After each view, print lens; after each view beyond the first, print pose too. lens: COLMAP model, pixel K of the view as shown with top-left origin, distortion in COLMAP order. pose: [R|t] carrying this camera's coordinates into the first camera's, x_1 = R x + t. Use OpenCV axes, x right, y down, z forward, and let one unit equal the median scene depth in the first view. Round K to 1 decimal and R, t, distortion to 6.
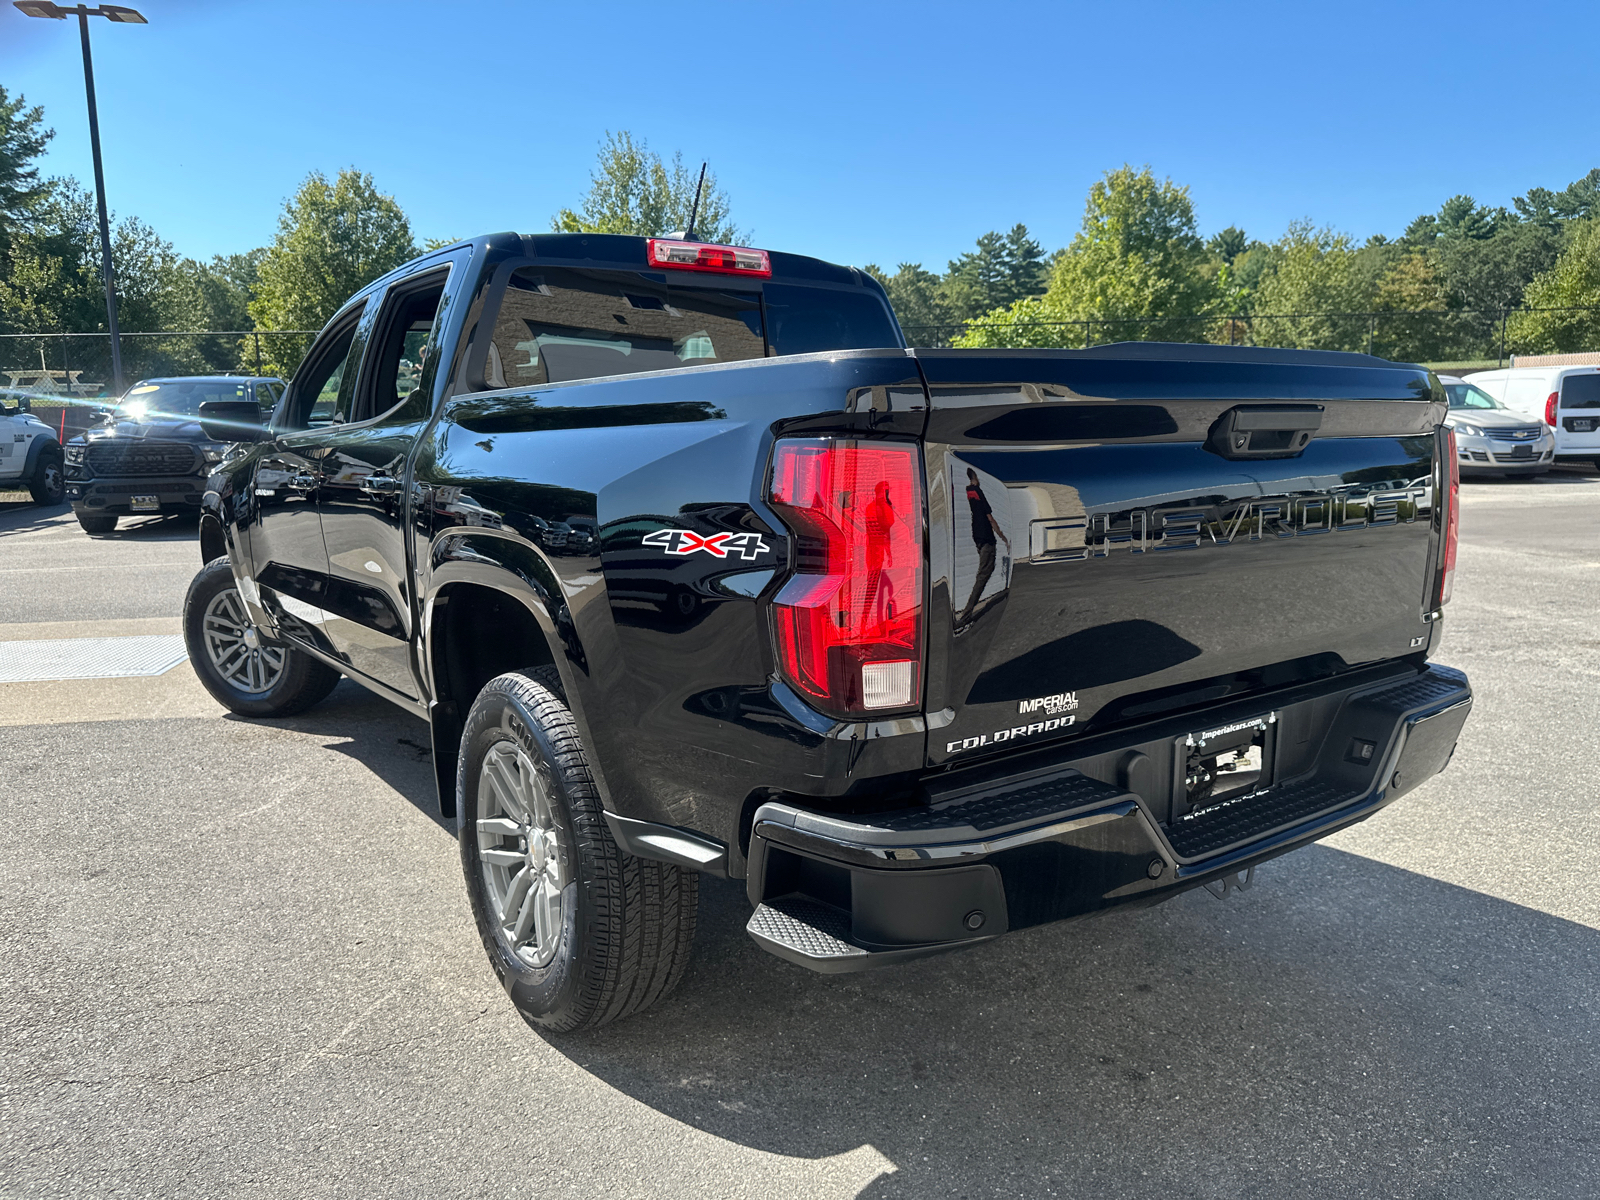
lens RADIAL K [[1171.4, 0, 812.6], [0, 1171.4, 591.4], [0, 0, 1]] dist [0.003140, -0.007269]
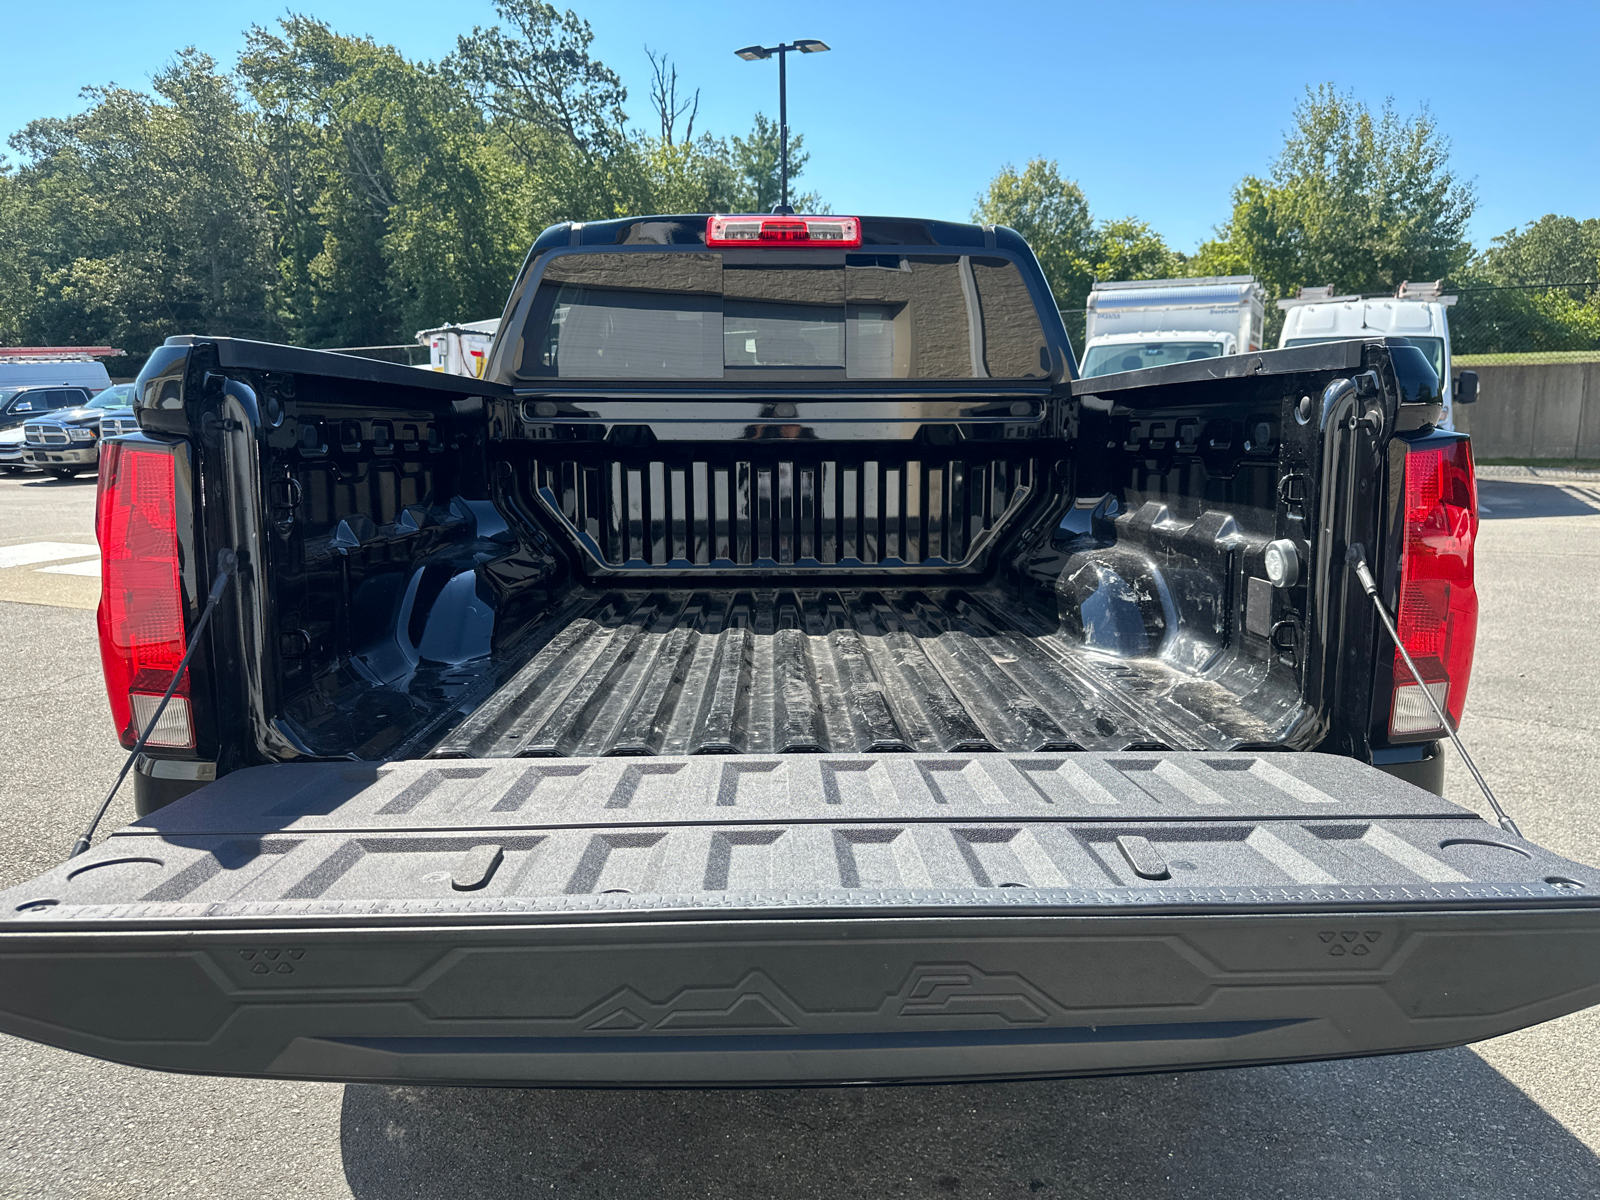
lens RADIAL K [[1171.4, 0, 812.6], [0, 1171.4, 591.4], [0, 0, 1]] dist [0.003140, -0.007269]
pose [[0.827137, 0.090170, -0.554719, 0.051325], [-0.080741, 0.995871, 0.041486, -0.005076], [0.556170, 0.010474, 0.831003, 0.028846]]
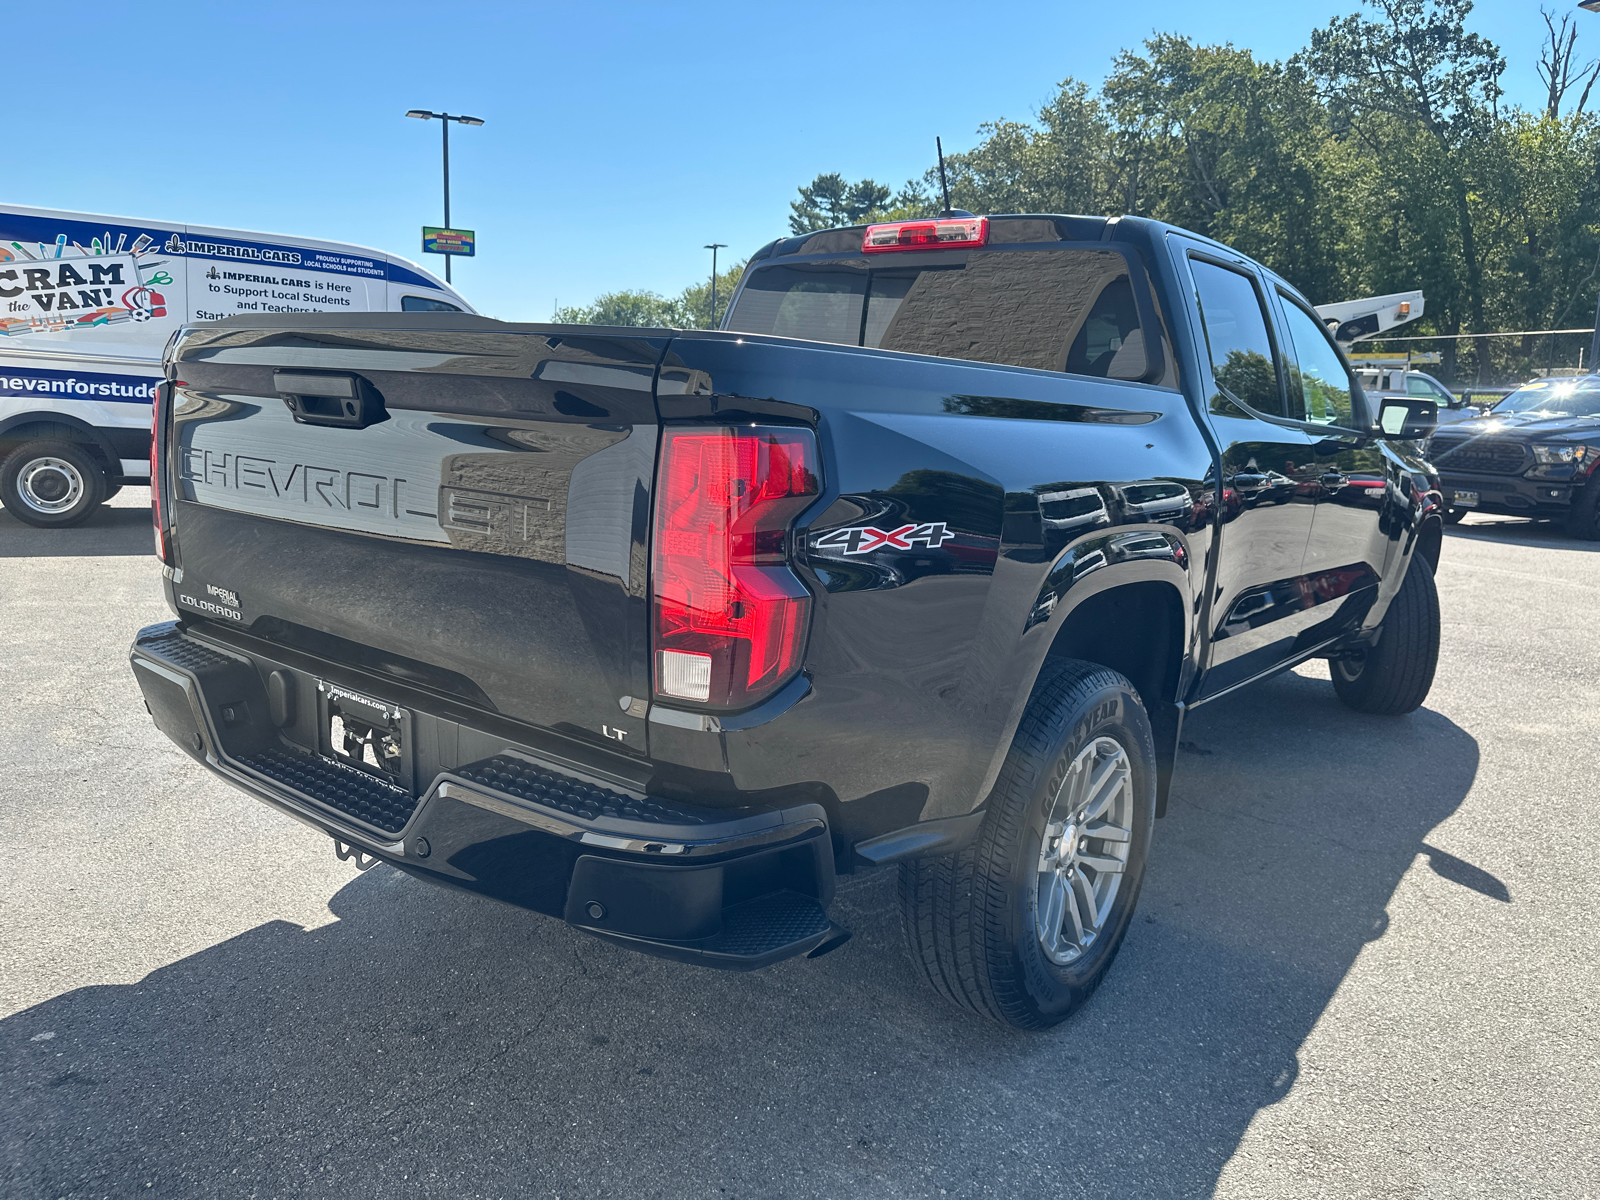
lens RADIAL K [[1165.7, 0, 800.0], [0, 1165.7, 600.0], [0, 0, 1]] dist [-0.002278, -0.003078]
pose [[0.264729, 0.183484, -0.946706, 0.094565], [-0.178032, 0.974155, 0.139020, -0.011277], [0.947746, 0.131741, 0.290553, 0.073653]]
